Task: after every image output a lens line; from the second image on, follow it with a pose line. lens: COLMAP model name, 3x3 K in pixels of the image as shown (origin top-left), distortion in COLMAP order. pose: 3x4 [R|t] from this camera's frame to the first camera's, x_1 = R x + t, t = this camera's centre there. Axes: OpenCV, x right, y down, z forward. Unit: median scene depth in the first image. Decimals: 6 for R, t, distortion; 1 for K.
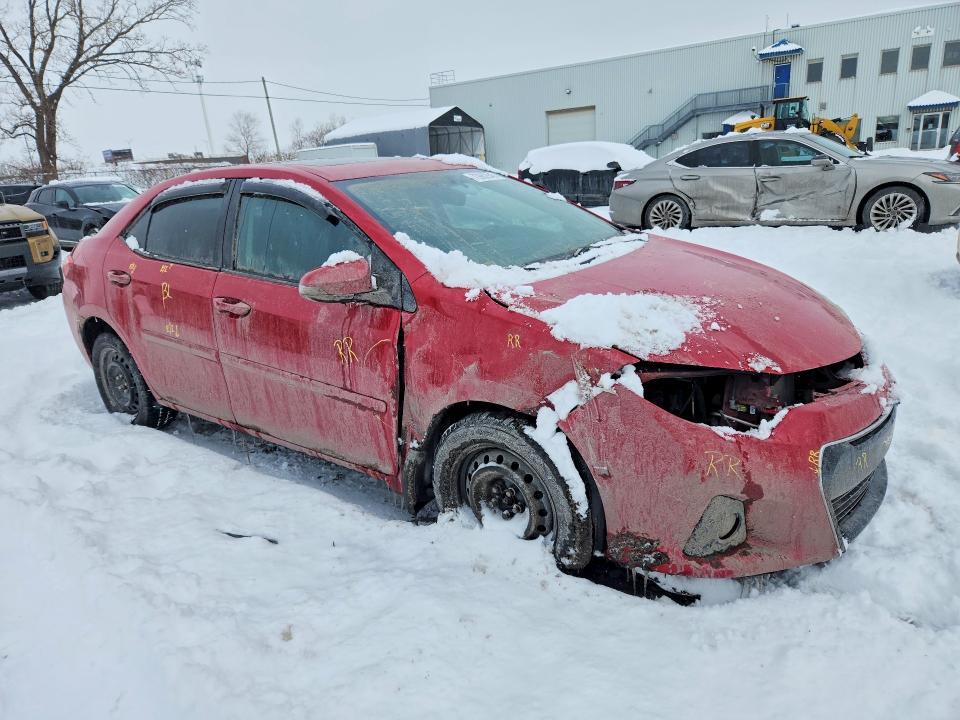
lens RADIAL K [[657.4, 0, 476.3], [0, 657.4, 359.7], [0, 0, 1]] dist [0.071662, -0.061987]
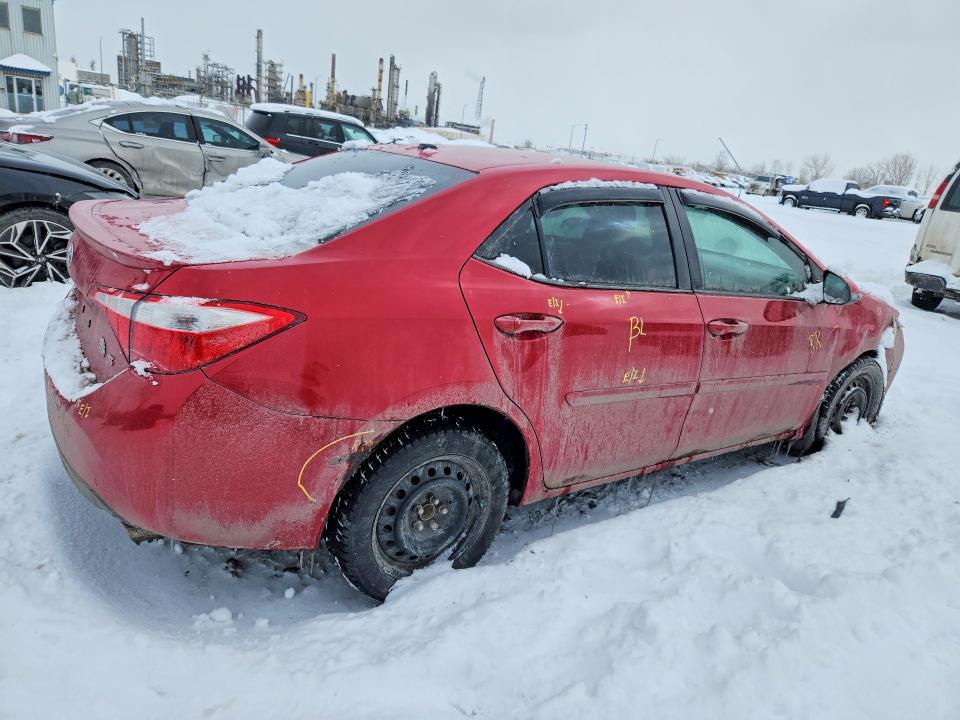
lens RADIAL K [[657.4, 0, 476.3], [0, 657.4, 359.7], [0, 0, 1]] dist [0.071662, -0.061987]
pose [[0.262030, -0.190711, 0.946028, -0.450786], [0.137309, 0.977674, 0.159059, -0.077534], [-0.955242, 0.088219, 0.282367, 0.352075]]
